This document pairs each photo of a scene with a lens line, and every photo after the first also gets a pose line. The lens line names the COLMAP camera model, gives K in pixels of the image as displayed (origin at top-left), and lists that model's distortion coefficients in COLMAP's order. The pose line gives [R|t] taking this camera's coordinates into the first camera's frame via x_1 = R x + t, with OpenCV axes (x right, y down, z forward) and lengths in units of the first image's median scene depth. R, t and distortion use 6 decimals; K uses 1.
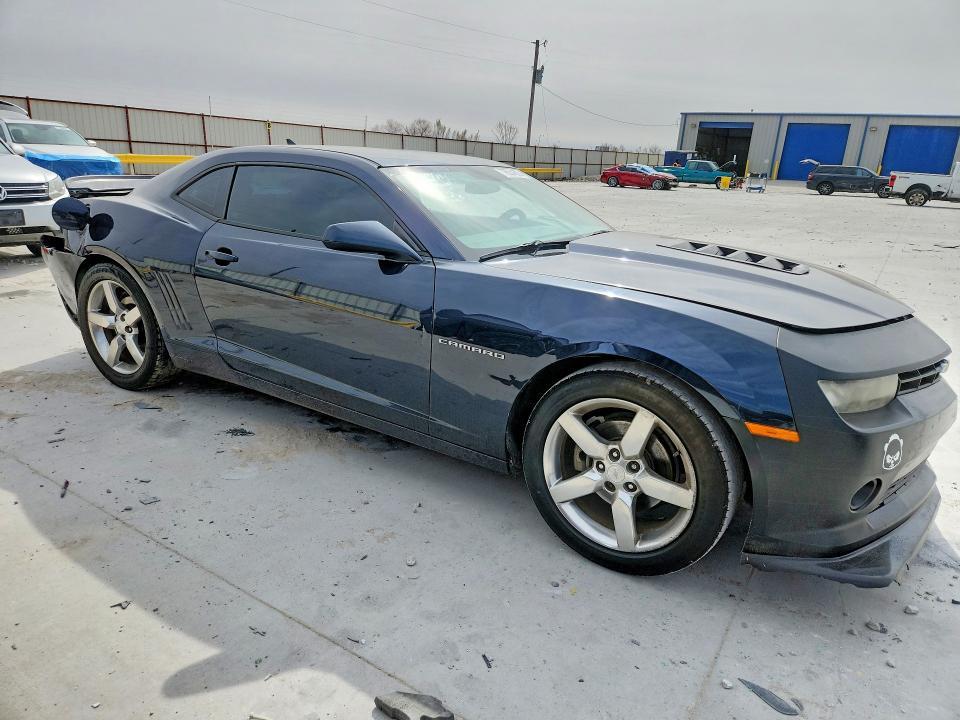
lens RADIAL K [[652.9, 0, 473.0], [0, 652.9, 360.6], [0, 0, 1]] dist [-0.000354, -0.005195]
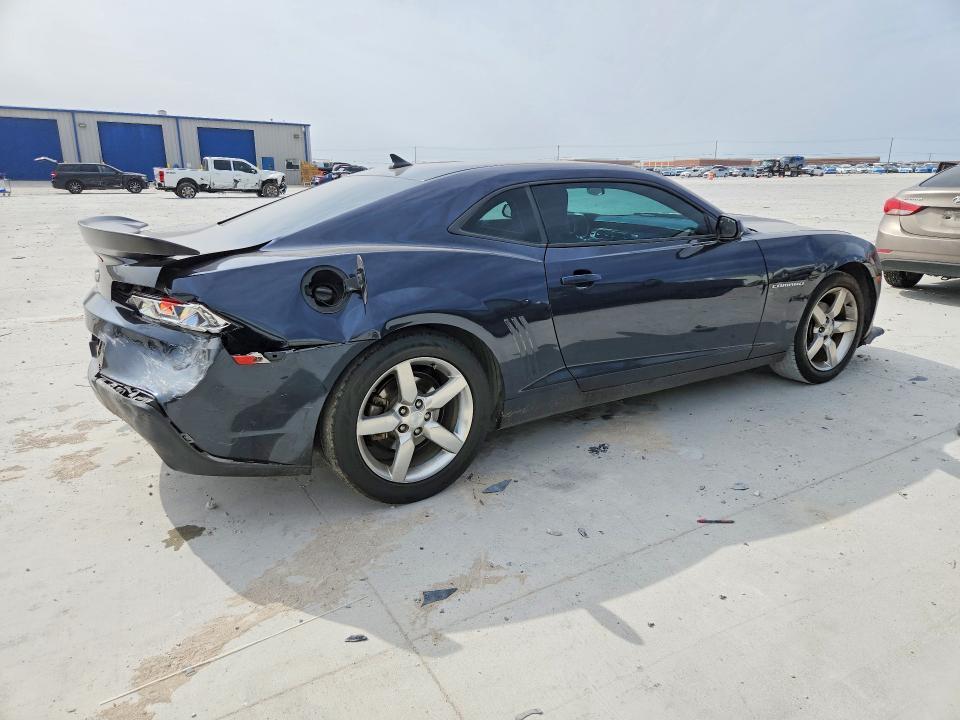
lens RADIAL K [[628.4, 0, 480.0], [0, 628.4, 360.0], [0, 0, 1]] dist [0.056233, -0.001734]
pose [[0.443525, -0.295078, 0.846294, -0.118961], [0.287818, 0.941129, 0.177305, -0.023601], [-0.848791, 0.164940, 0.502343, 0.060836]]
